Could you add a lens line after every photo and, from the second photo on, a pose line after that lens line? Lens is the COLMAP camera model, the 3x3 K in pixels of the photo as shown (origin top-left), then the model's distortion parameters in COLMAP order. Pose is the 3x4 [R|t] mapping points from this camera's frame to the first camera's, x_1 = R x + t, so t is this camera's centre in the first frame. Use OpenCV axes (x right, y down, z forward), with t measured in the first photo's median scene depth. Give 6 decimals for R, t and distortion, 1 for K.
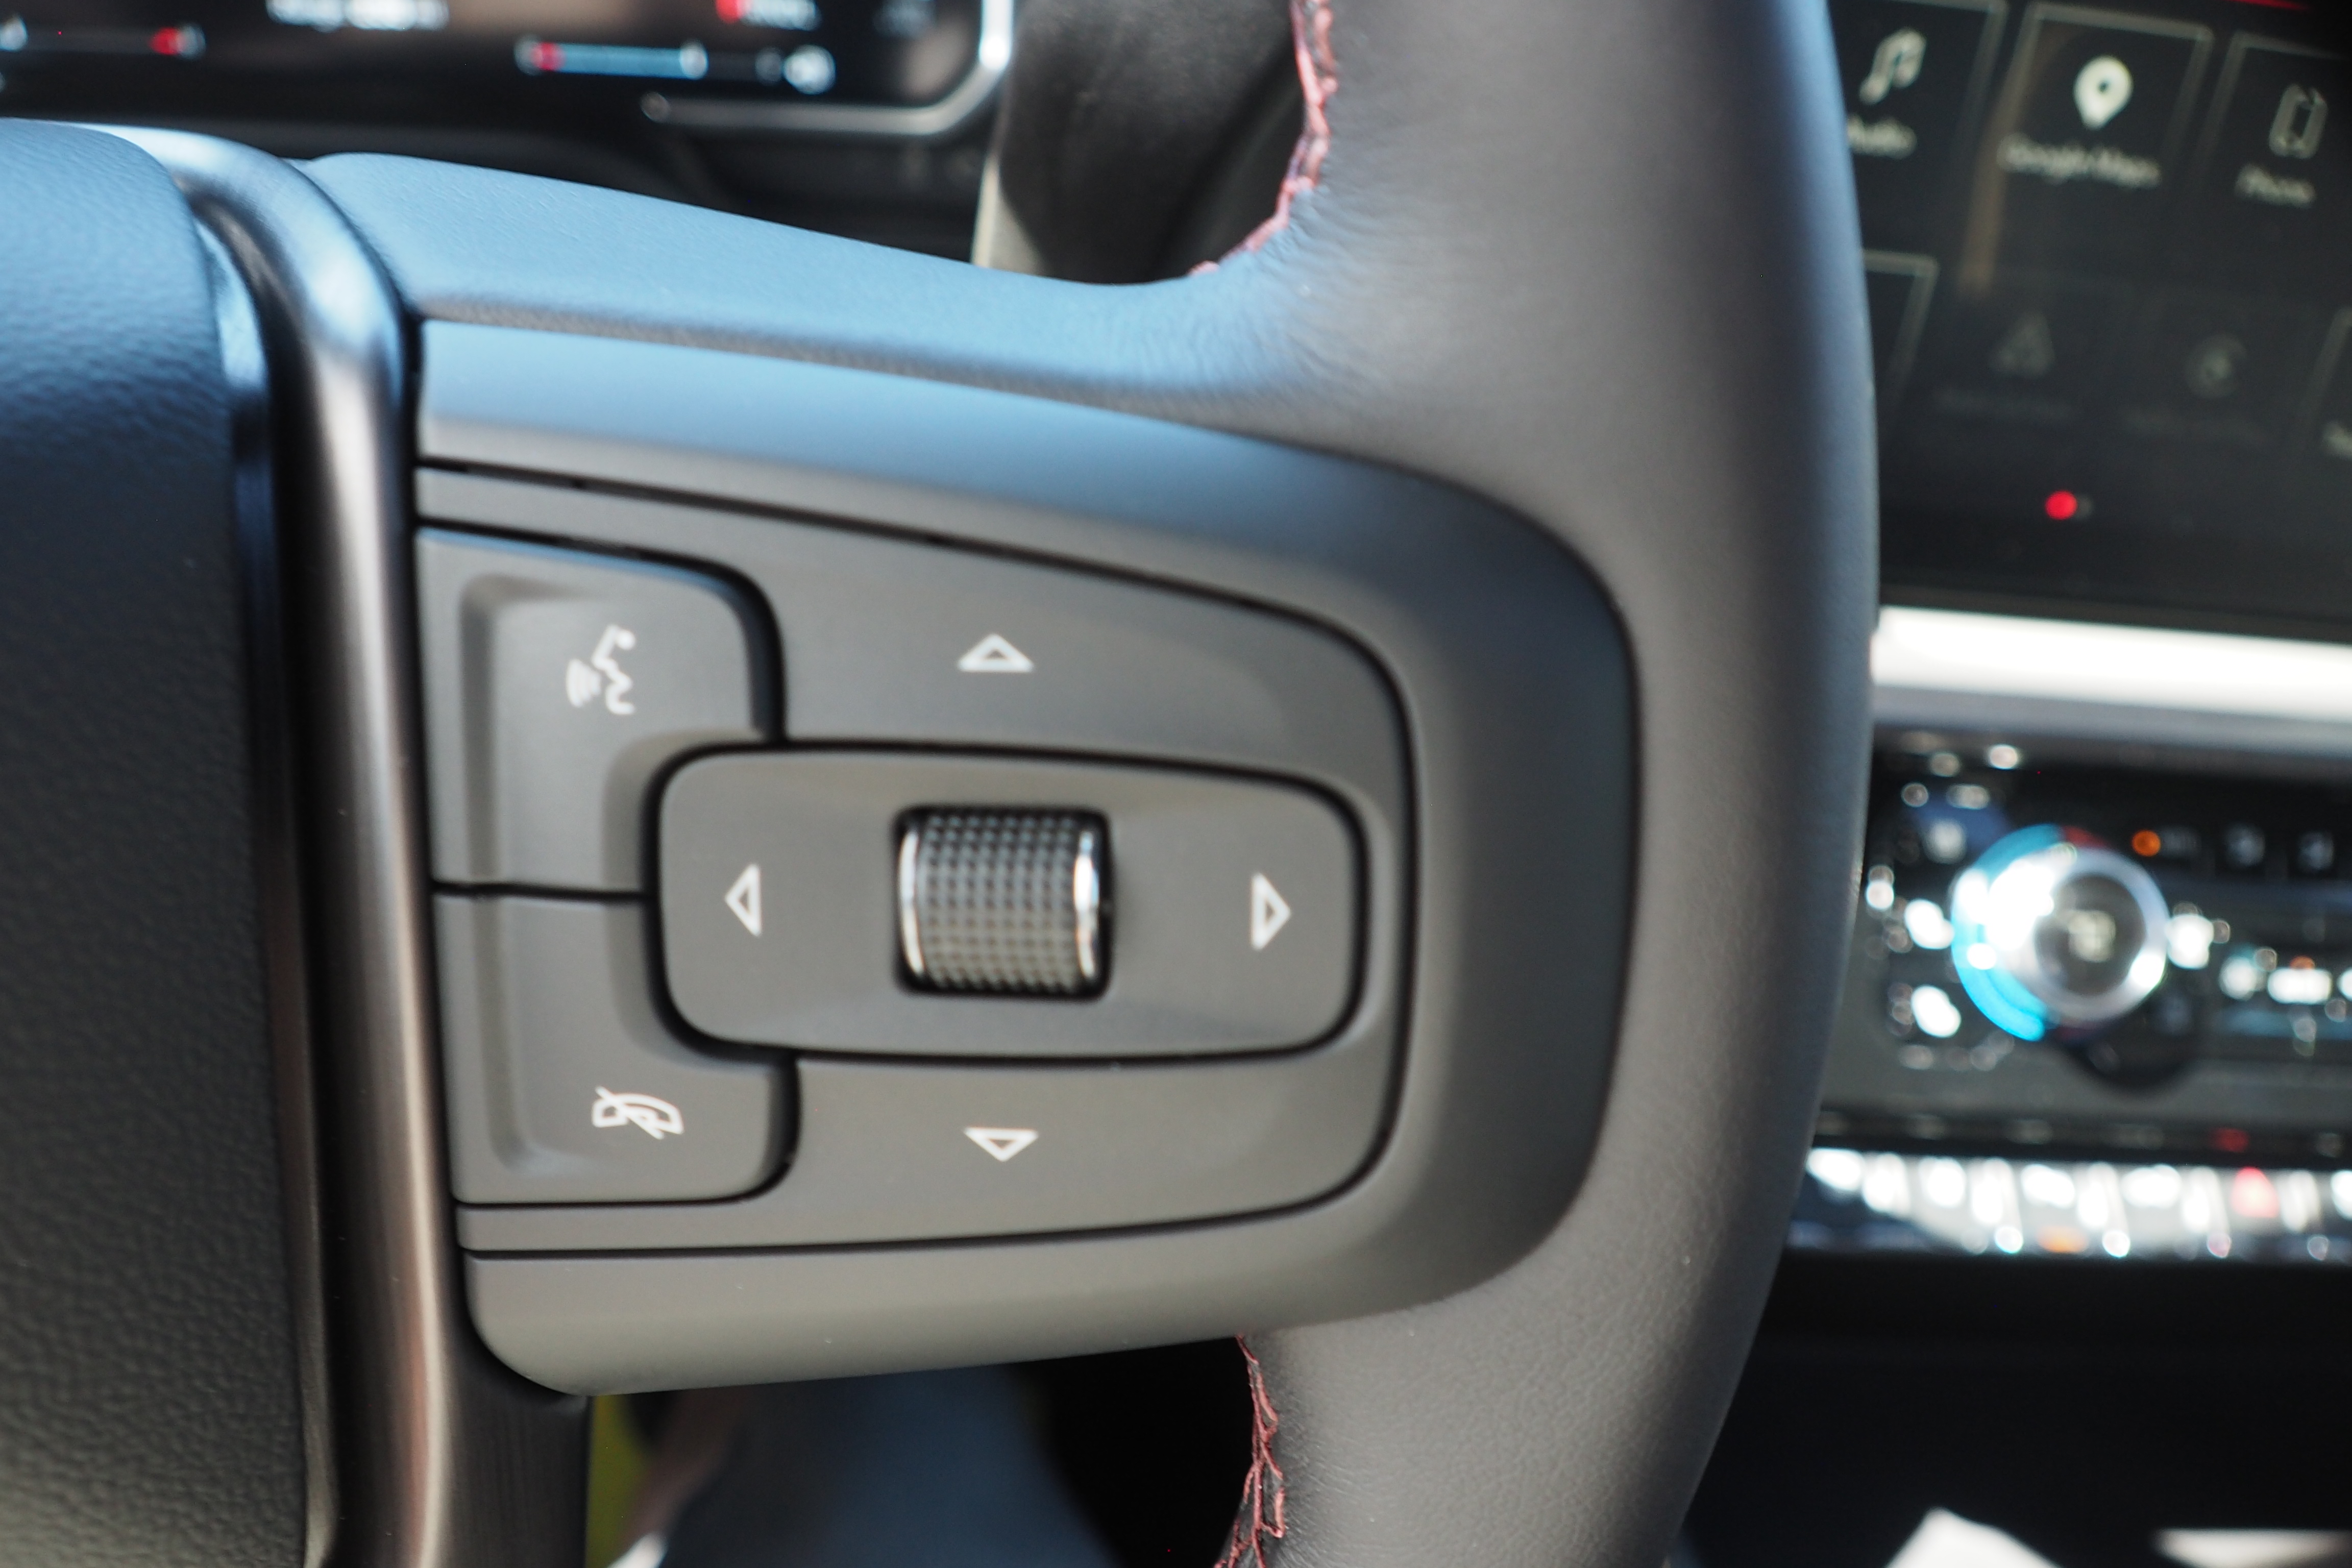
lens RADIAL K [[1666.2, 0, 1168.4], [0, 1666.2, 809.7], [0, 0, 1]] dist [-0.049645, 0.001420]
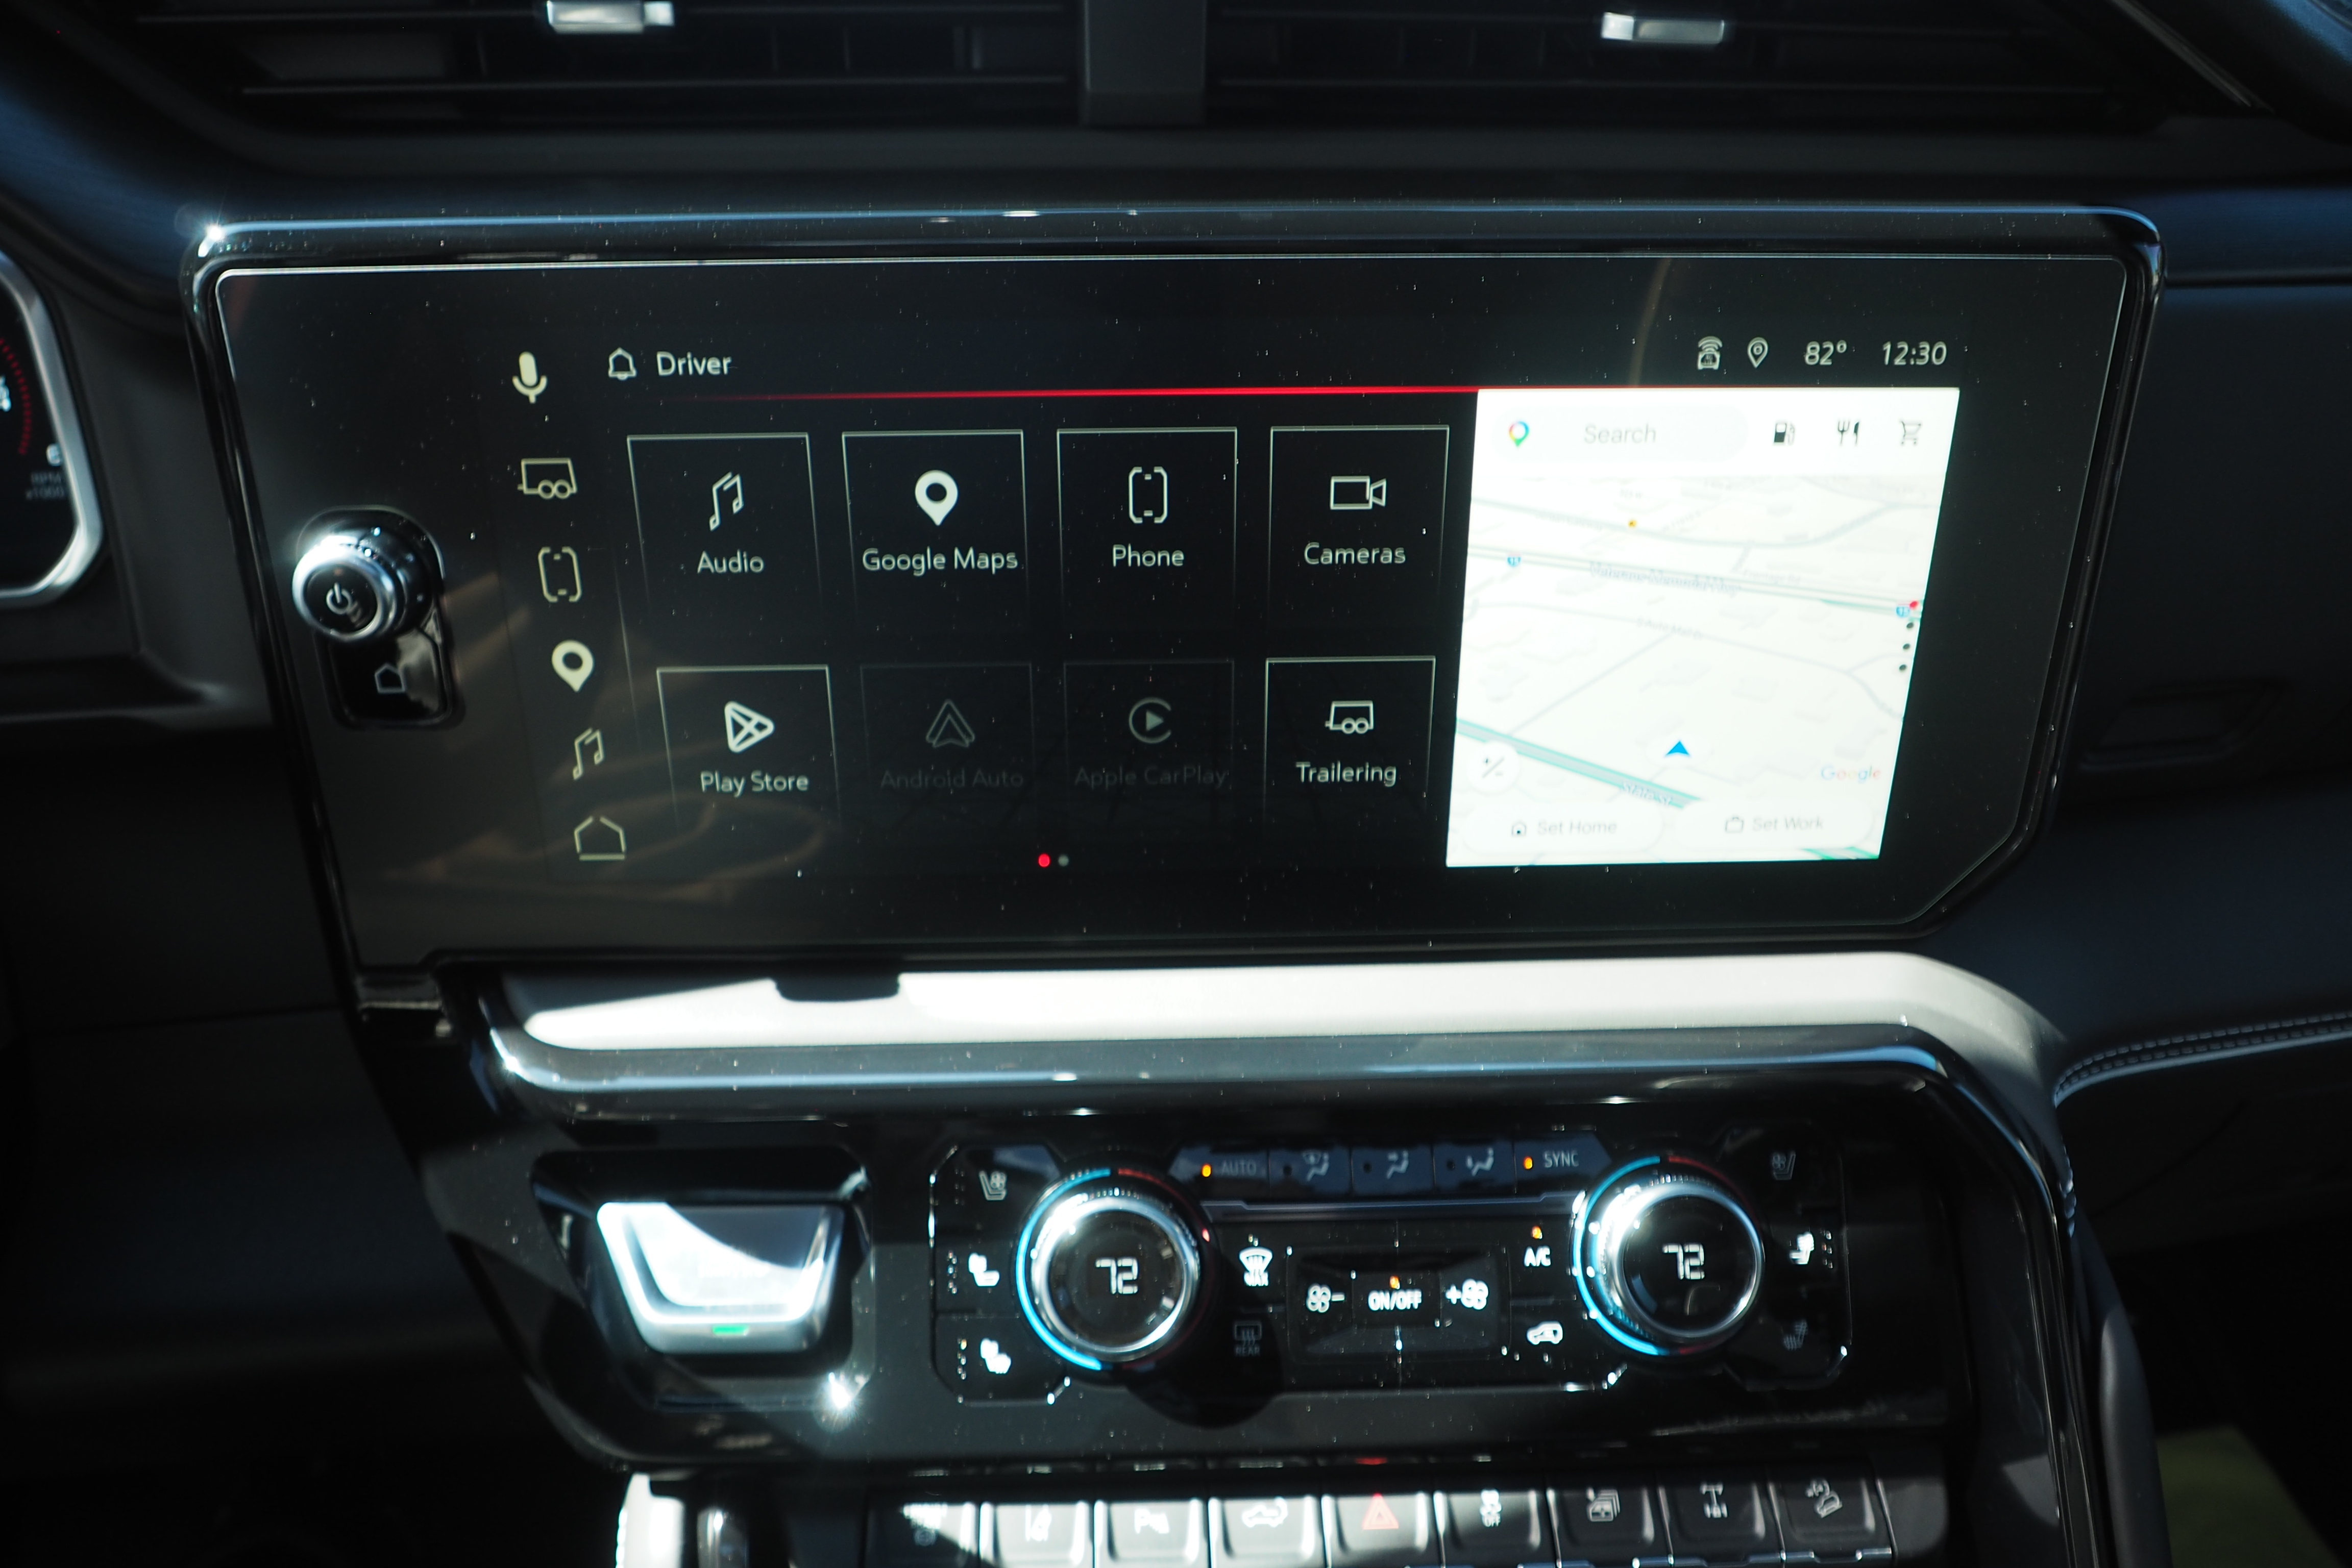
lens RADIAL K [[1666.2, 0, 1194.3], [0, 1666.2, 797.2], [0, 0, 1]] dist [-0.049645, 0.001420]
pose [[0.995868, -0.080146, -0.042712, 2.289871], [0.075708, 0.992403, -0.096981, -0.386701], [0.050160, 0.093347, 0.994369, -0.145819]]
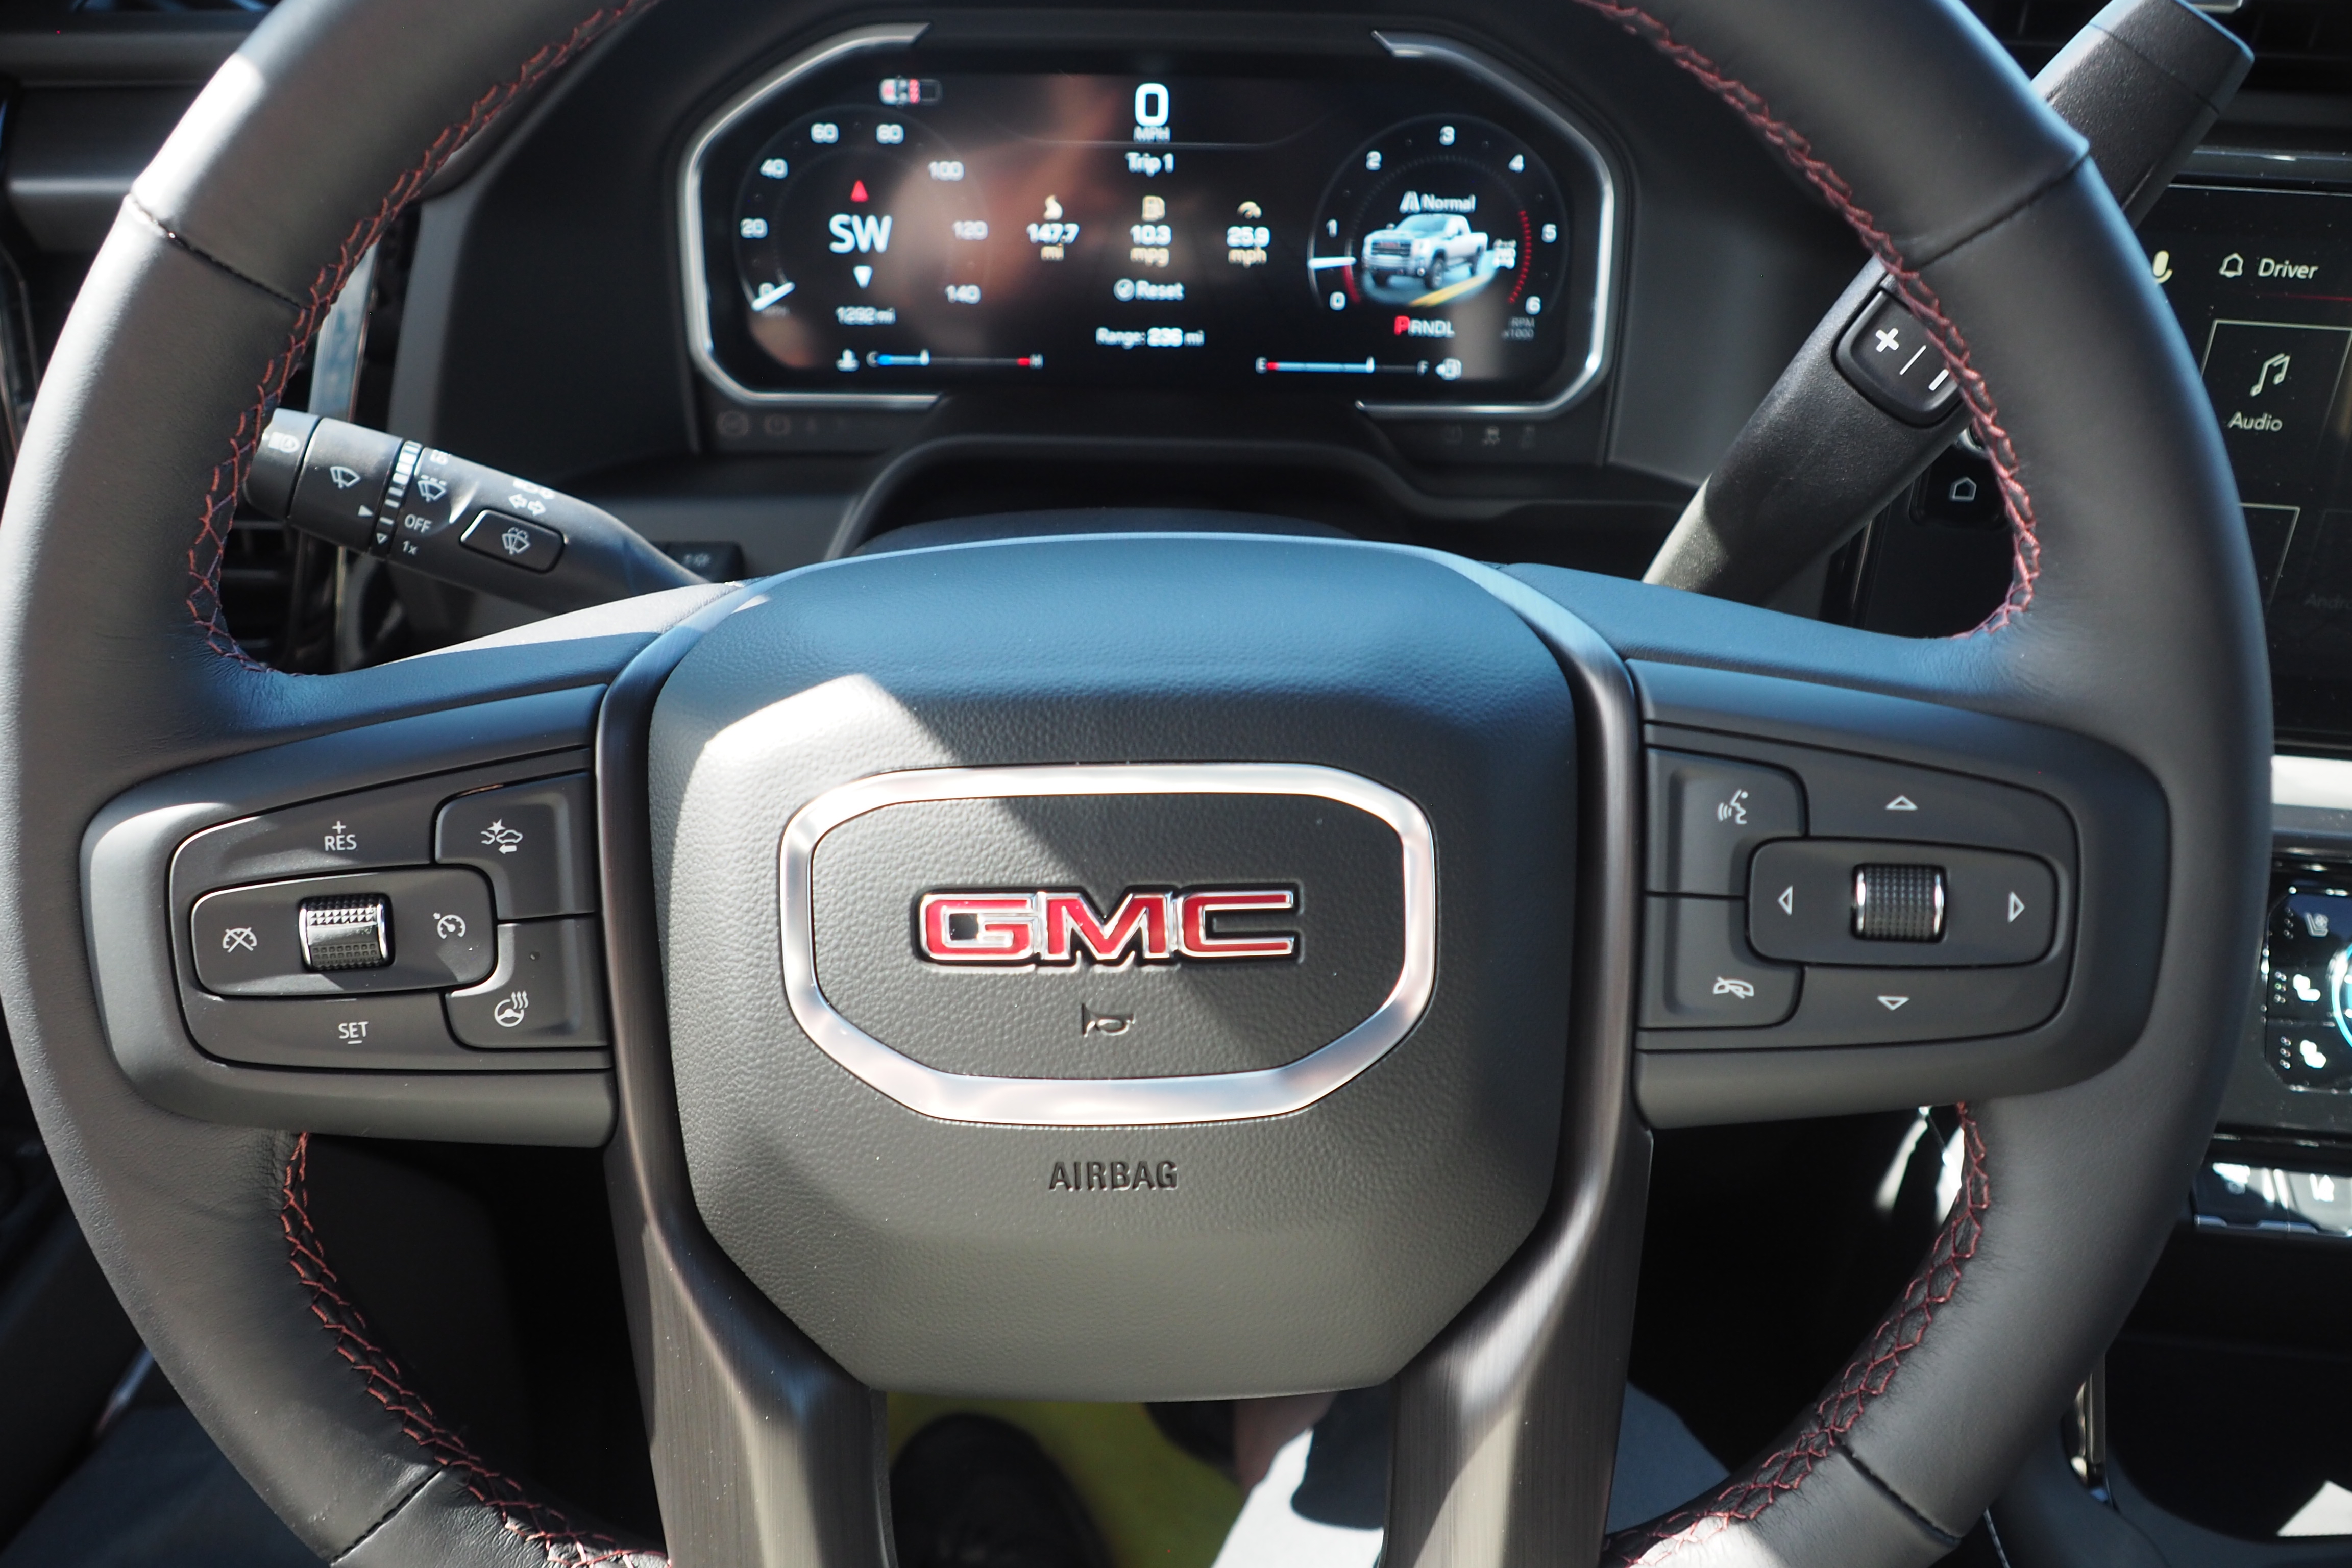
lens RADIAL K [[1666.2, 0, 1156.1], [0, 1666.2, 800.3], [0, 0, 1]] dist [-0.049645, 0.001420]
pose [[0.982716, 0.010178, -0.184840, -0.717398], [-0.022383, 0.997695, -0.064066, 0.084009], [0.183761, 0.067096, 0.980678, -1.585705]]
